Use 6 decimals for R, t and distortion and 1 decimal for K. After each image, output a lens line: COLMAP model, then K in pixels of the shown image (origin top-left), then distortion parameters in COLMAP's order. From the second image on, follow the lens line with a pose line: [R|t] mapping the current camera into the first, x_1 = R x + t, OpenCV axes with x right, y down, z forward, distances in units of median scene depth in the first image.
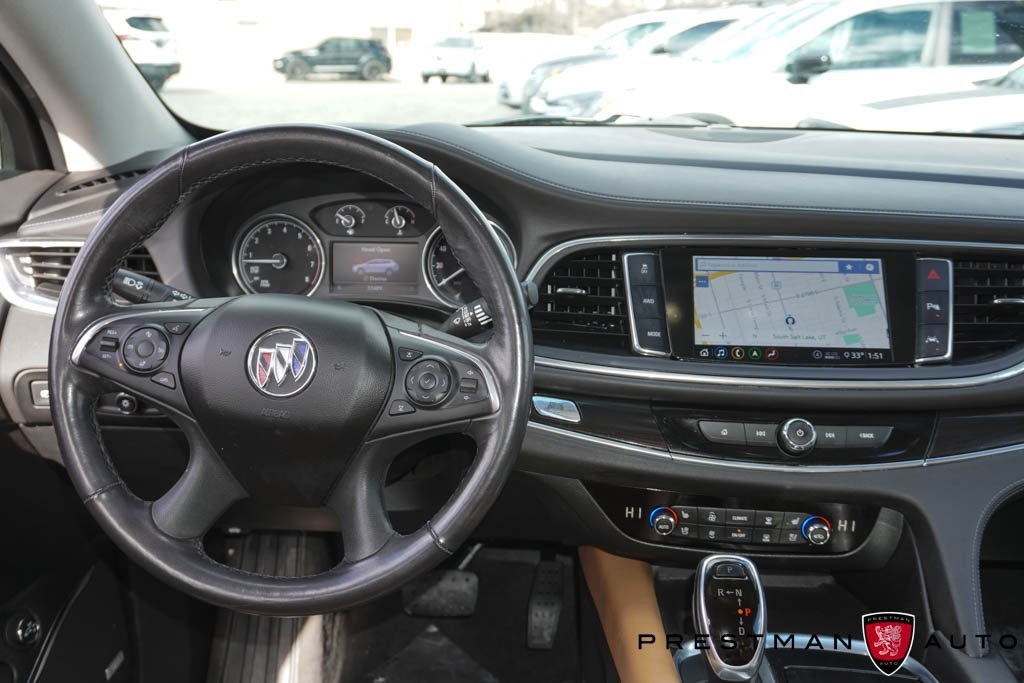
lens RADIAL K [[972.1, 0, 512.3], [0, 972.1, 334.6], [0, 0, 1]] dist [-0.006745, 0.000000]
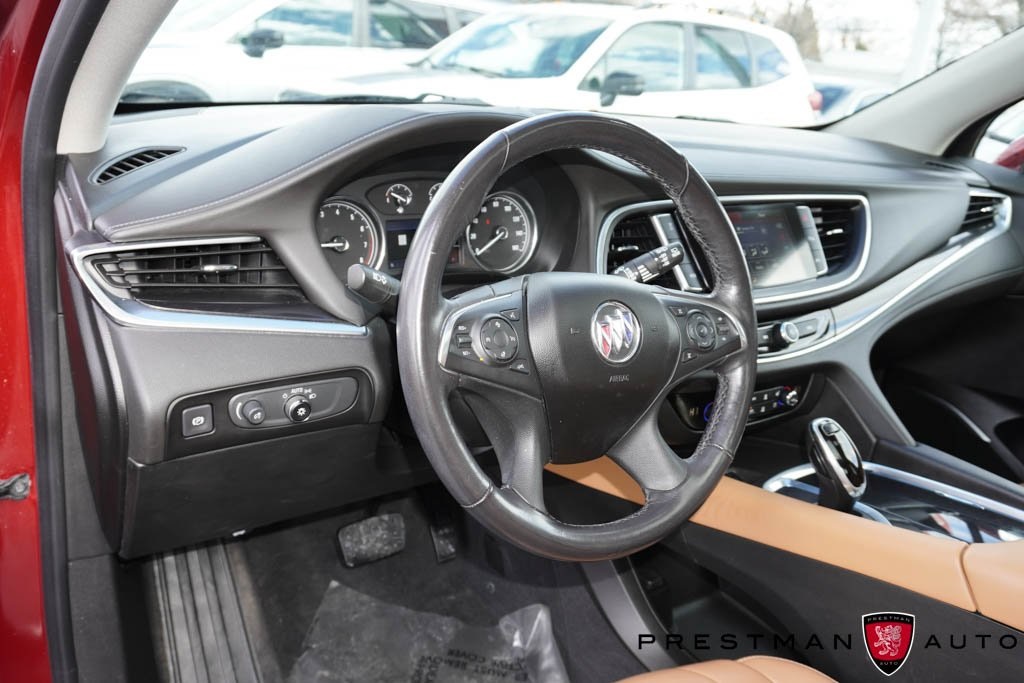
lens RADIAL K [[830.4, 0, 512.5], [0, 830.4, 351.3], [0, 0, 1]] dist [0.025093, 0.005403]
pose [[0.769838, -0.160320, 0.617776, -0.741772], [0.103912, 0.986506, 0.126521, -0.066279], [-0.629724, -0.033206, 0.776109, 0.272986]]
